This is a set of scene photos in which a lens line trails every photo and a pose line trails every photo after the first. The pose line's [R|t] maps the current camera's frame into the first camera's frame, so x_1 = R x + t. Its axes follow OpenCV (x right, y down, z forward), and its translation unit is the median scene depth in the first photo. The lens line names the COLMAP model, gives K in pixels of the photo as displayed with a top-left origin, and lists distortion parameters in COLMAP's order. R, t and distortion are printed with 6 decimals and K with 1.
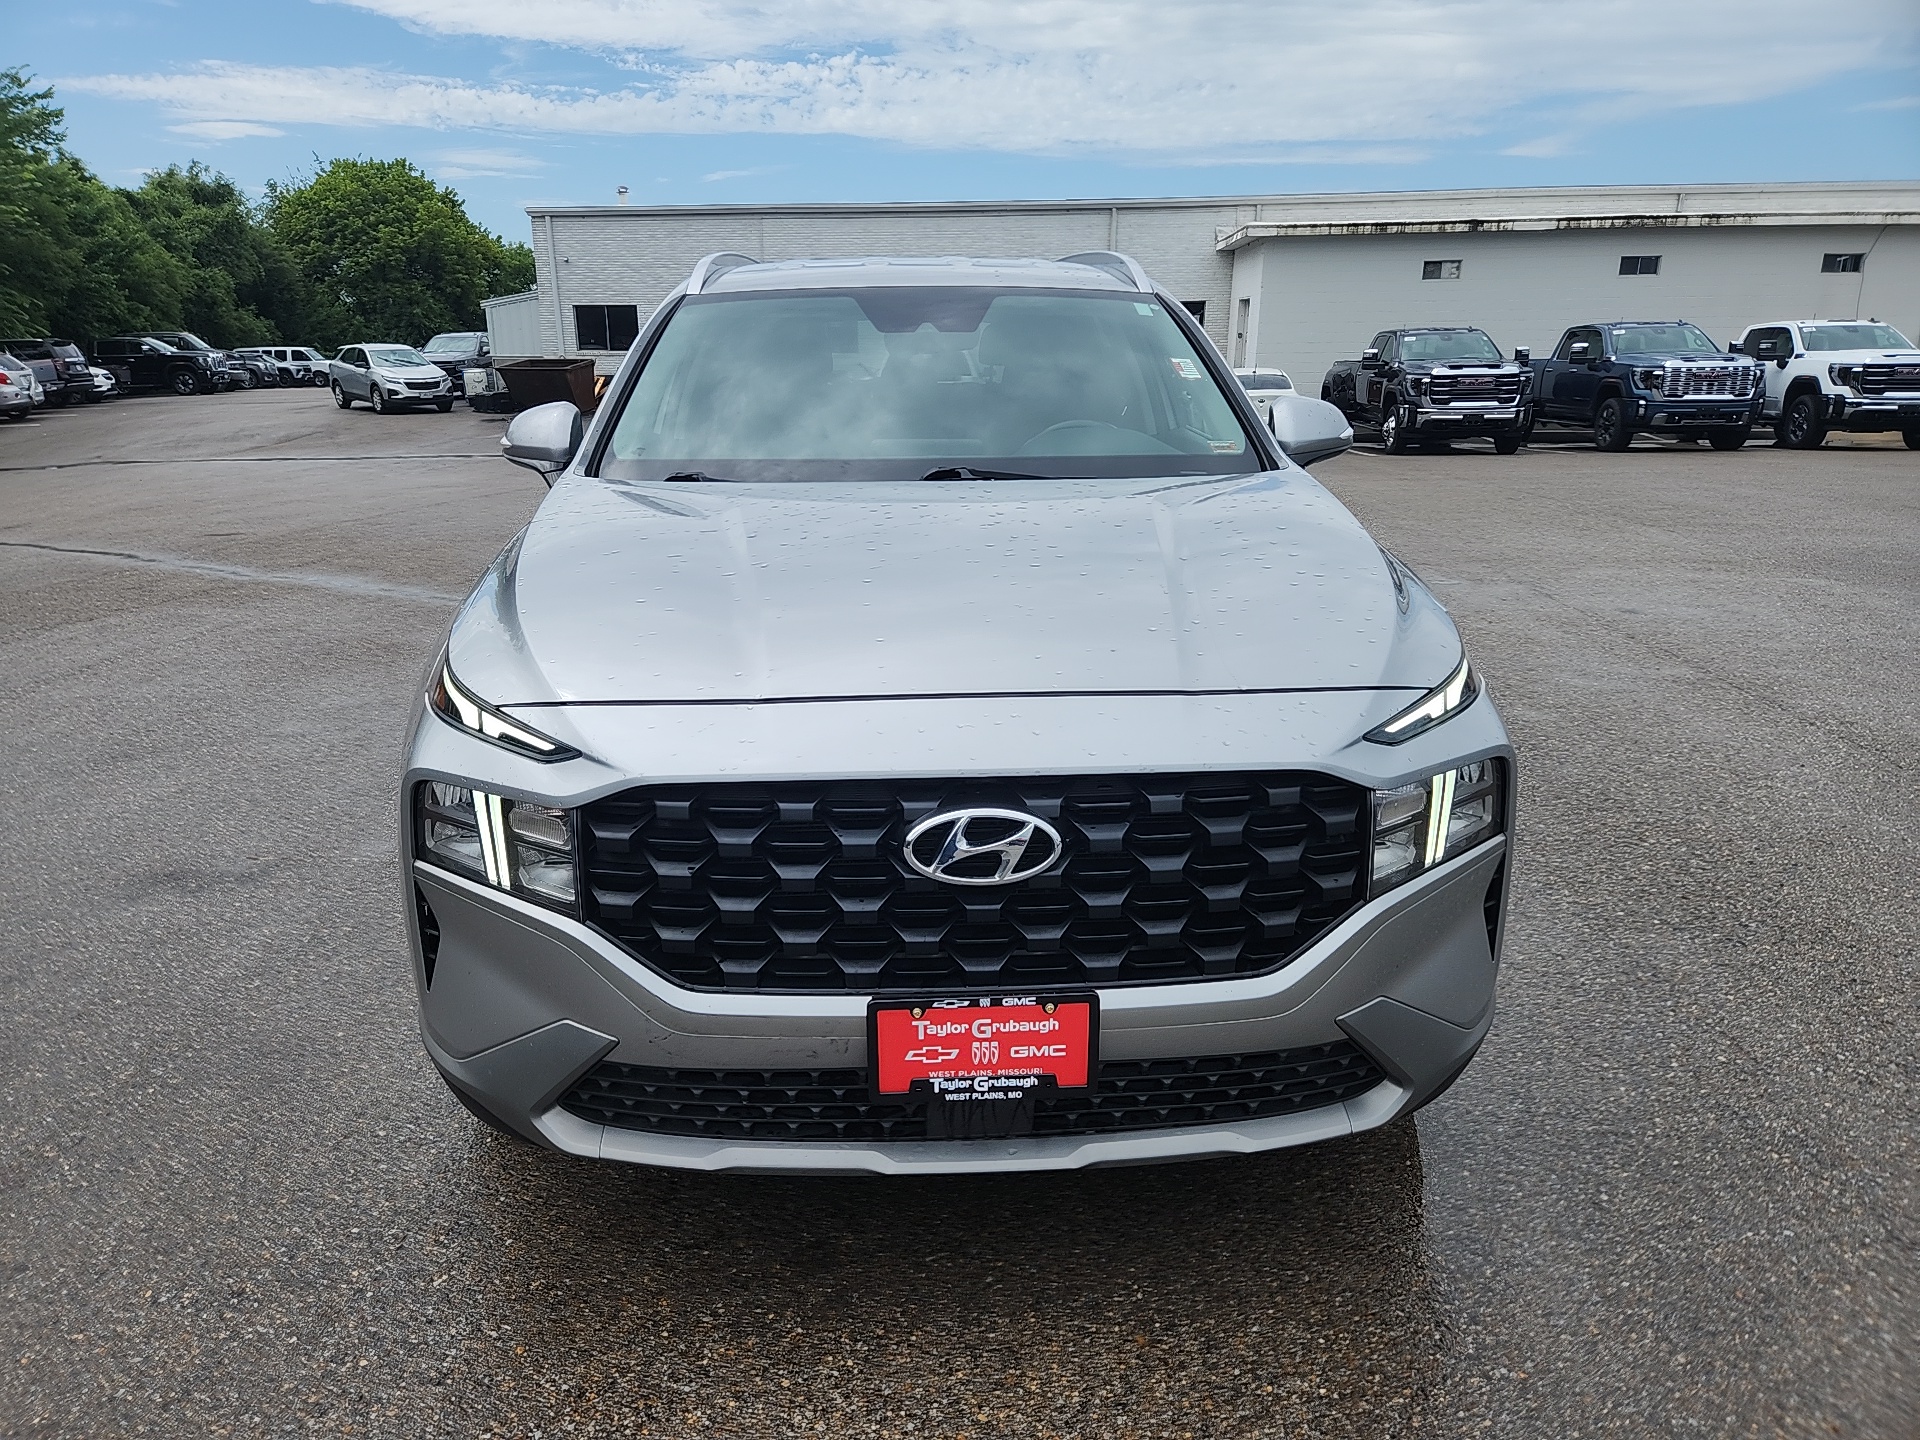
lens RADIAL K [[1288.0, 0, 937.9], [0, 1288.0, 735.9], [0, 0, 1]] dist [0.080164, -0.067361]
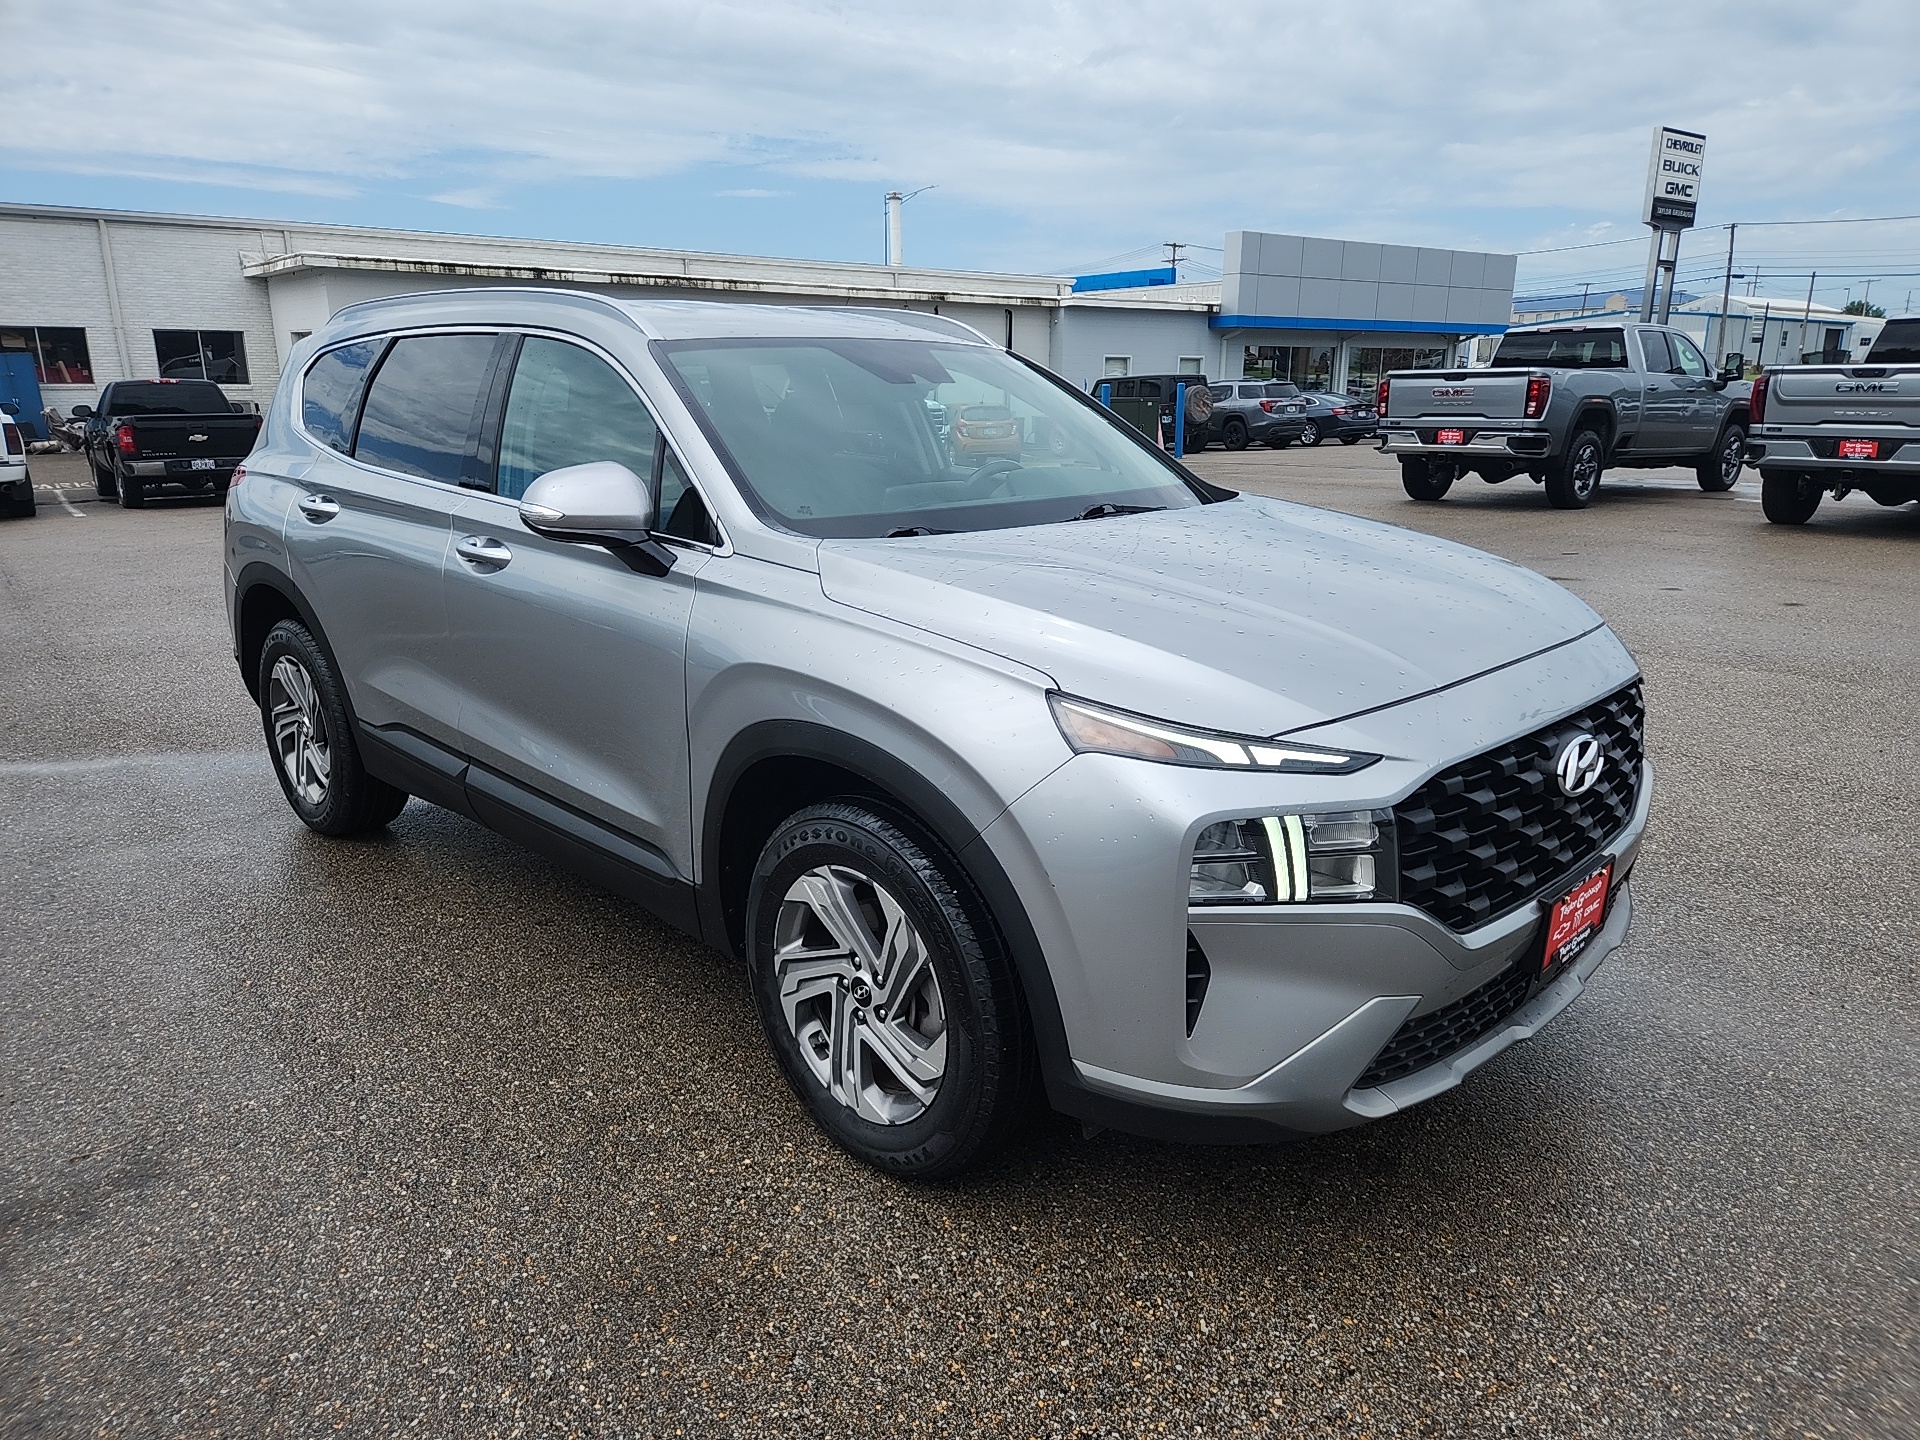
lens RADIAL K [[1288.0, 0, 961.7], [0, 1288.0, 730.2], [0, 0, 1]] dist [0.080164, -0.067361]
pose [[0.722217, -0.176146, 0.668861, -1.172135], [0.196764, 0.979396, 0.045465, -0.120882], [-0.663089, 0.098772, 0.741996, 0.355409]]
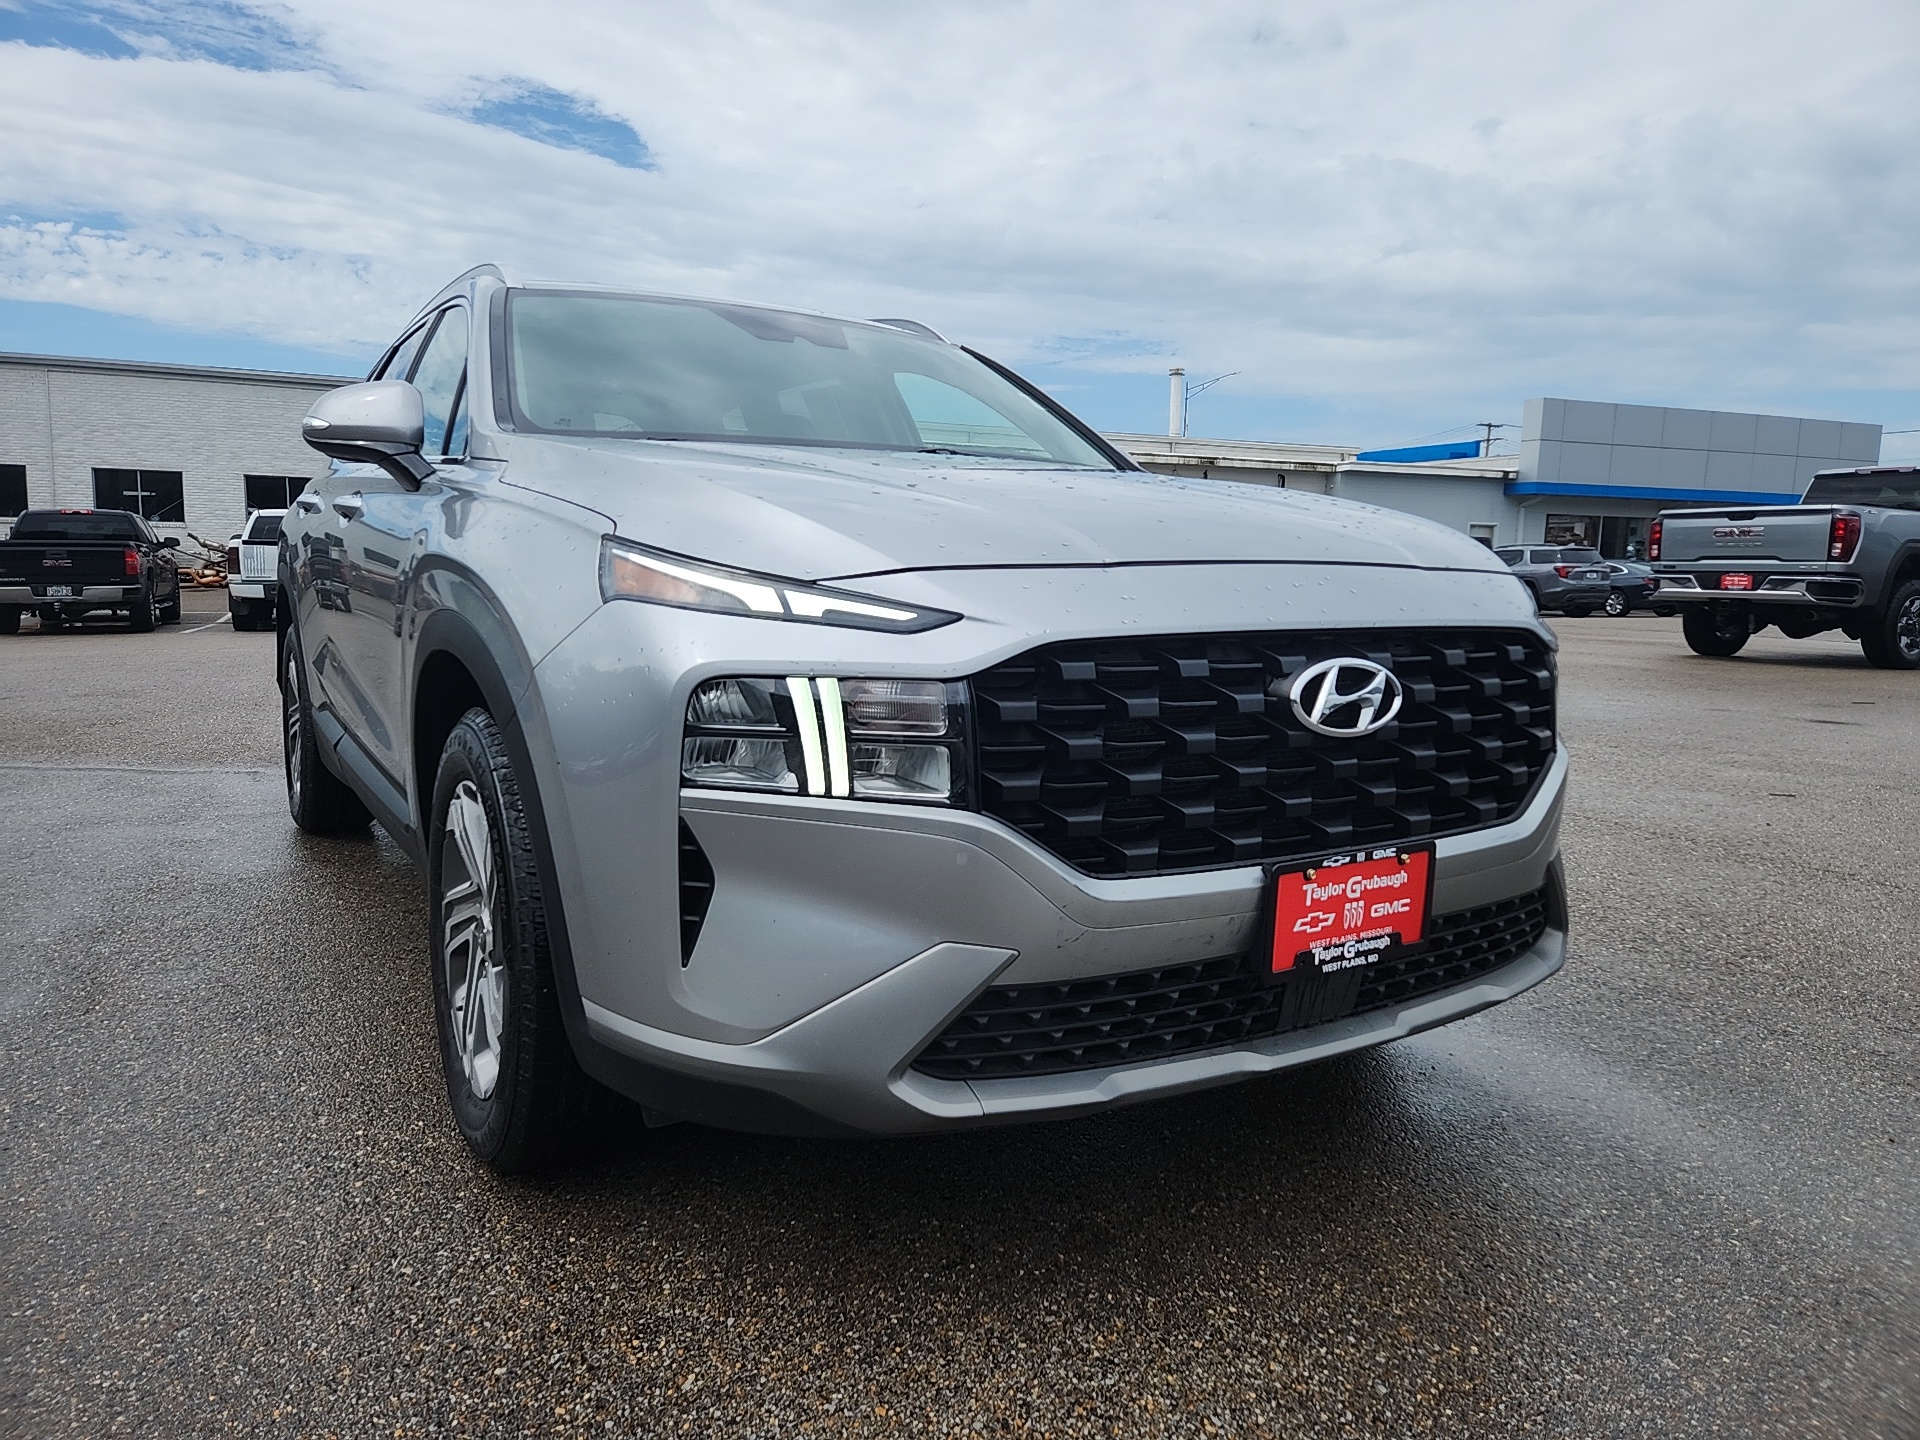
lens RADIAL K [[1288.0, 0, 932.2], [0, 1288.0, 708.9], [0, 0, 1]] dist [0.080164, -0.067361]
pose [[0.871607, -0.033987, 0.489026, -0.644863], [0.116422, 0.983403, -0.139157, 0.172488], [-0.476180, 0.178224, 0.861098, 0.250290]]
